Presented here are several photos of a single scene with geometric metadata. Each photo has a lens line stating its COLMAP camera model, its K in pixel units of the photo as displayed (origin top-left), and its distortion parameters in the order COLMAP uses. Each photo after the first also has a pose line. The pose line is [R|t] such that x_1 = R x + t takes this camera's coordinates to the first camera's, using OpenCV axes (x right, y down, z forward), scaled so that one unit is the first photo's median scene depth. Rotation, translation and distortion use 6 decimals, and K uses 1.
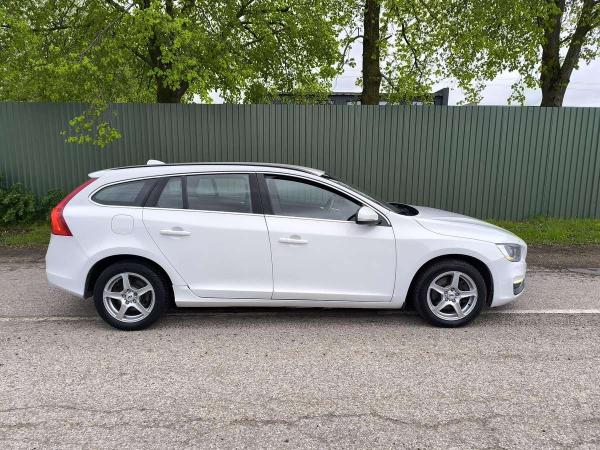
lens RADIAL K [[409.3, 0, 304.2], [0, 409.3, 227.7], [0, 0, 1]] dist [0.028653, -0.022922]
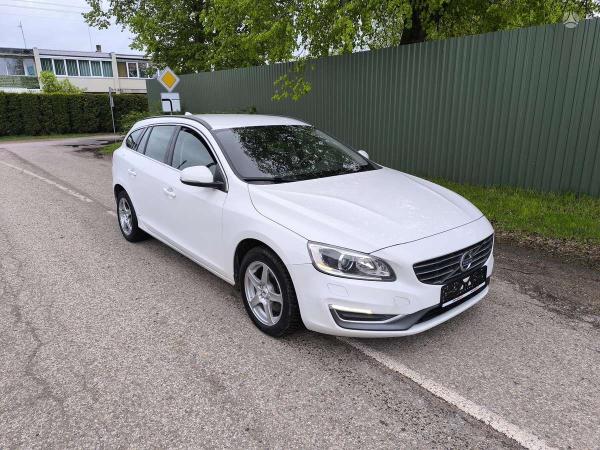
lens RADIAL K [[409.3, 0, 298.1], [0, 409.3, 227.6], [0, 0, 1]] dist [0.028653, -0.022922]
pose [[0.633798, 0.209551, -0.744573, 0.954876], [-0.119149, 0.977564, 0.173701, -0.098648], [0.764267, -0.021376, 0.644546, 0.556730]]
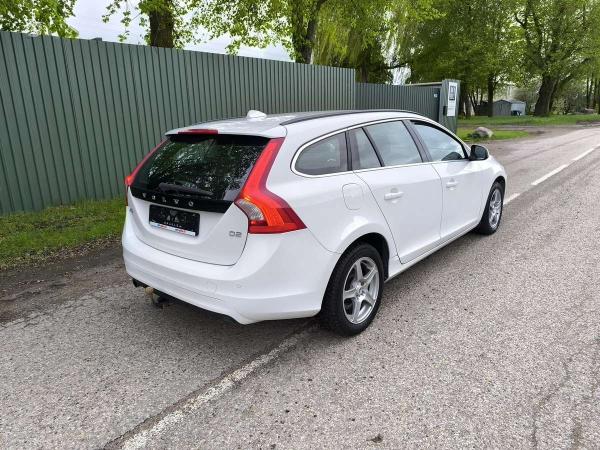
lens RADIAL K [[409.3, 0, 297.0], [0, 409.3, 222.2], [0, 0, 1]] dist [0.028653, -0.022922]
pose [[0.665651, -0.212295, 0.715430, -1.023096], [0.149811, 0.977181, 0.150579, -0.087476], [-0.731072, 0.006946, 0.682265, 0.563466]]
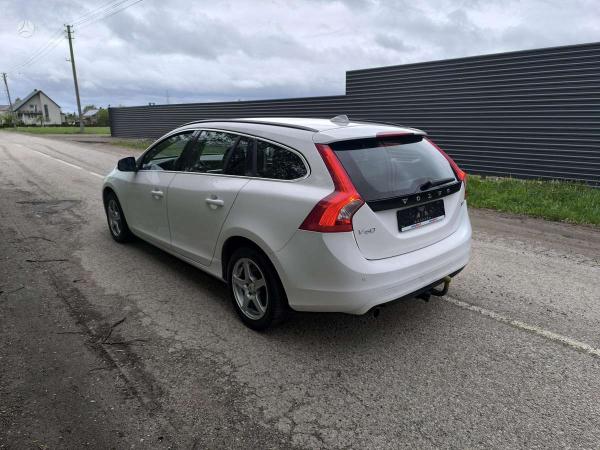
lens RADIAL K [[409.3, 0, 296.2], [0, 409.3, 227.0], [0, 0, 1]] dist [0.028653, -0.022922]
pose [[-0.640931, -0.194813, 0.742466, -1.077874], [0.127507, 0.926799, 0.353250, -0.298709], [-0.756934, 0.321078, -0.569175, 1.846756]]
